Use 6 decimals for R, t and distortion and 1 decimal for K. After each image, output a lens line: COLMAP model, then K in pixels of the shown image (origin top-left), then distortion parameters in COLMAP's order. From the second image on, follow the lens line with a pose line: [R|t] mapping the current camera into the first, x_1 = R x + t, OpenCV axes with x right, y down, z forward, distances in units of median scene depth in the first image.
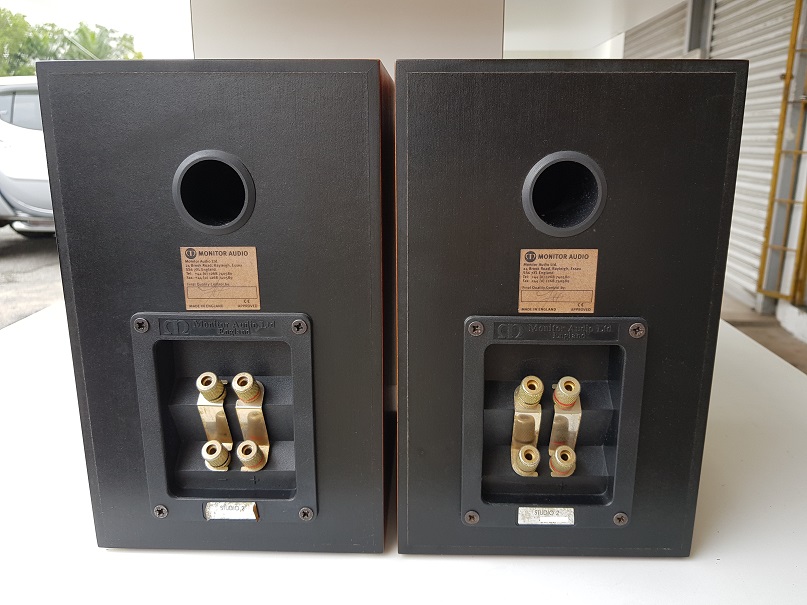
lens RADIAL K [[665.1, 0, 403.5], [0, 665.1, 302.5], [0, 0, 1]] dist [0.058199, -0.158038]
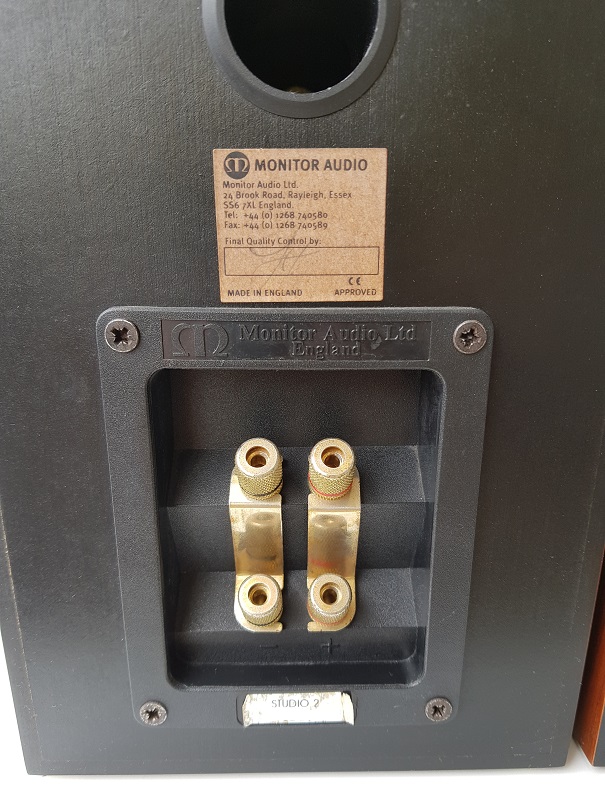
lens RADIAL K [[665.1, 0, 300.3], [0, 665.1, 422.5], [0, 0, 1]] dist [0.058199, -0.158038]
pose [[0.998770, -0.013052, 0.047828, -0.293923], [0.009540, 0.997290, 0.072952, 0.060285], [-0.048651, -0.072406, 0.996188, 0.543002]]
